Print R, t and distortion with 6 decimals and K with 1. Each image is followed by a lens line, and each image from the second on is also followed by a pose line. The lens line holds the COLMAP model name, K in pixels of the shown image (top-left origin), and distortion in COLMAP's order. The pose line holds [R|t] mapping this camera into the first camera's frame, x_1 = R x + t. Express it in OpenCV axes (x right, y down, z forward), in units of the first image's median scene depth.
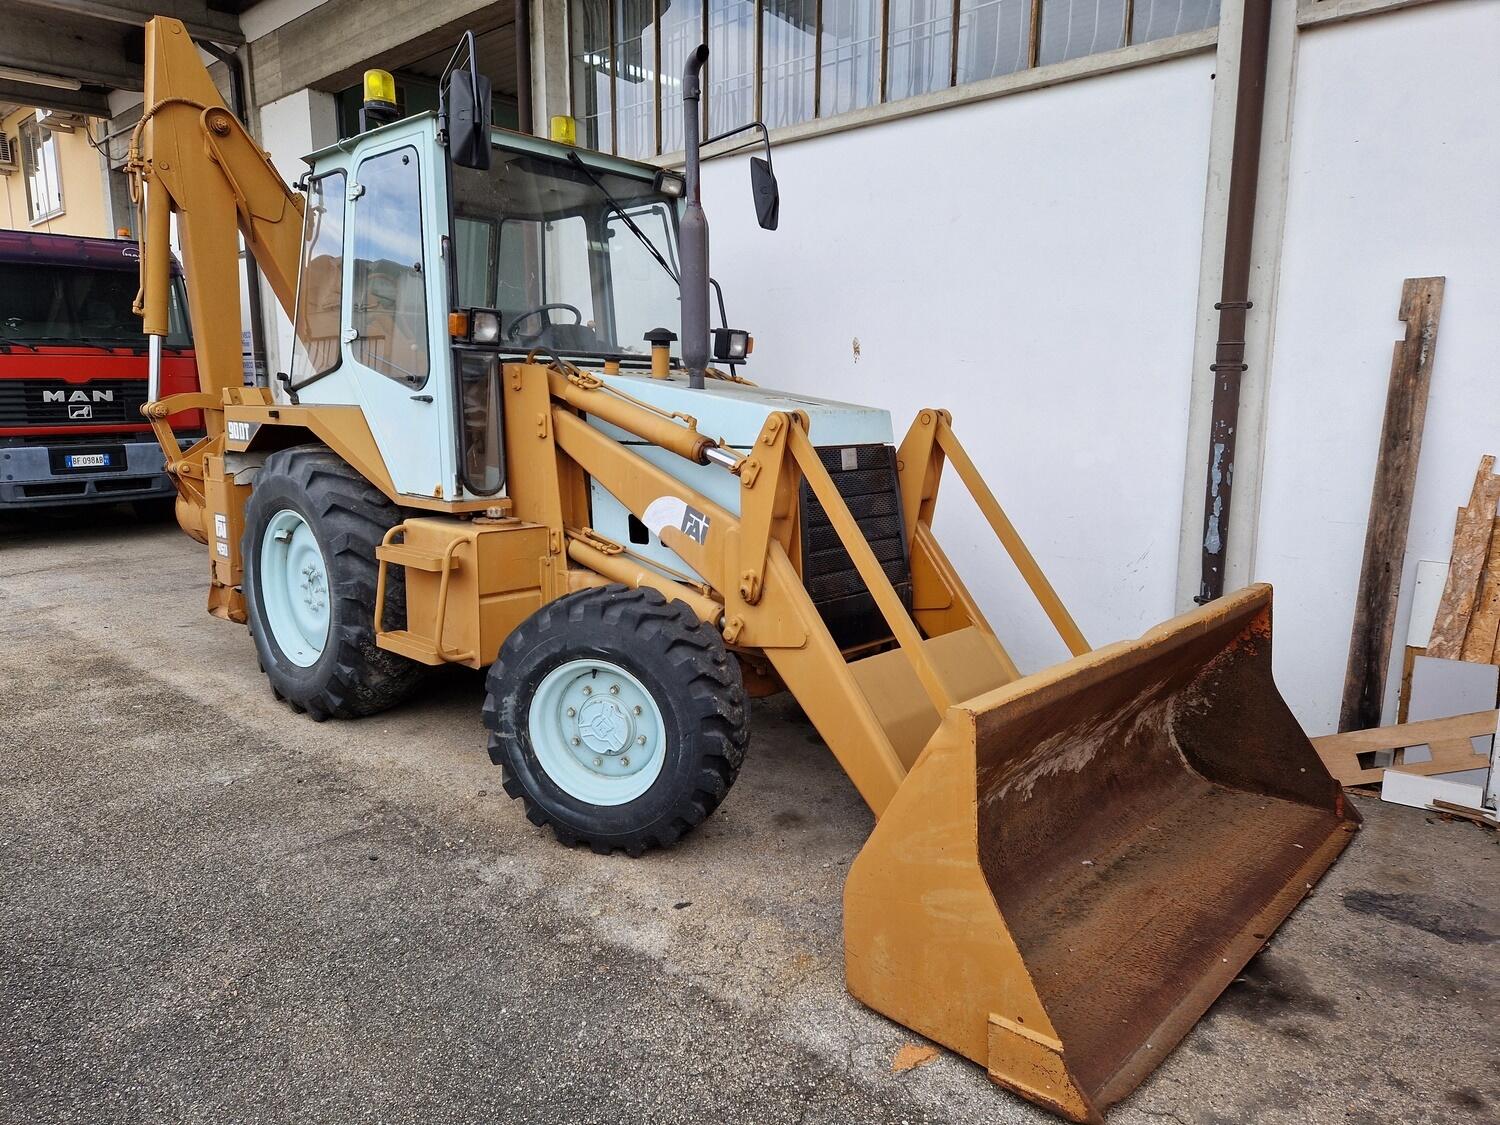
lens RADIAL K [[1039.1, 0, 750.6], [0, 1039.1, 540.8], [0, 0, 1]] dist [0.082357, -0.070759]
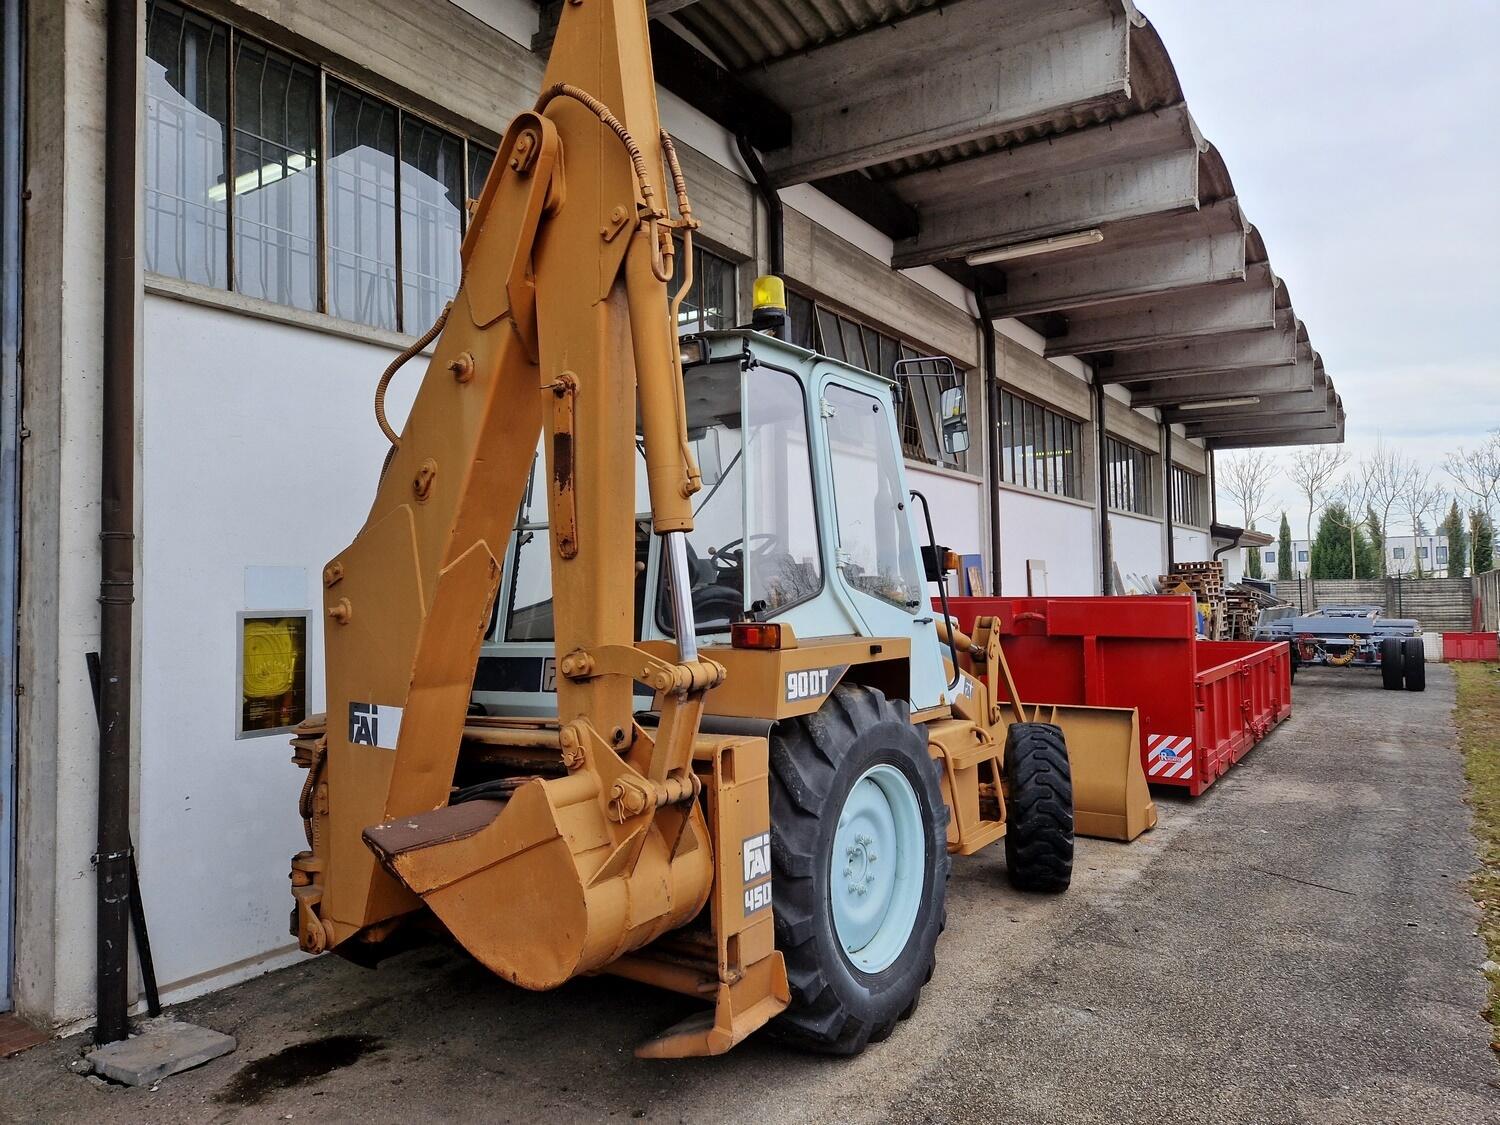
lens RADIAL K [[1039.1, 0, 750.6], [0, 1039.1, 540.8], [0, 0, 1]] dist [0.082357, -0.070759]
pose [[-0.186688, 0.053445, 0.980964, -1.274465], [0.161002, 0.986683, -0.023116, -0.207833], [-0.969137, 0.153622, -0.192807, 1.274362]]
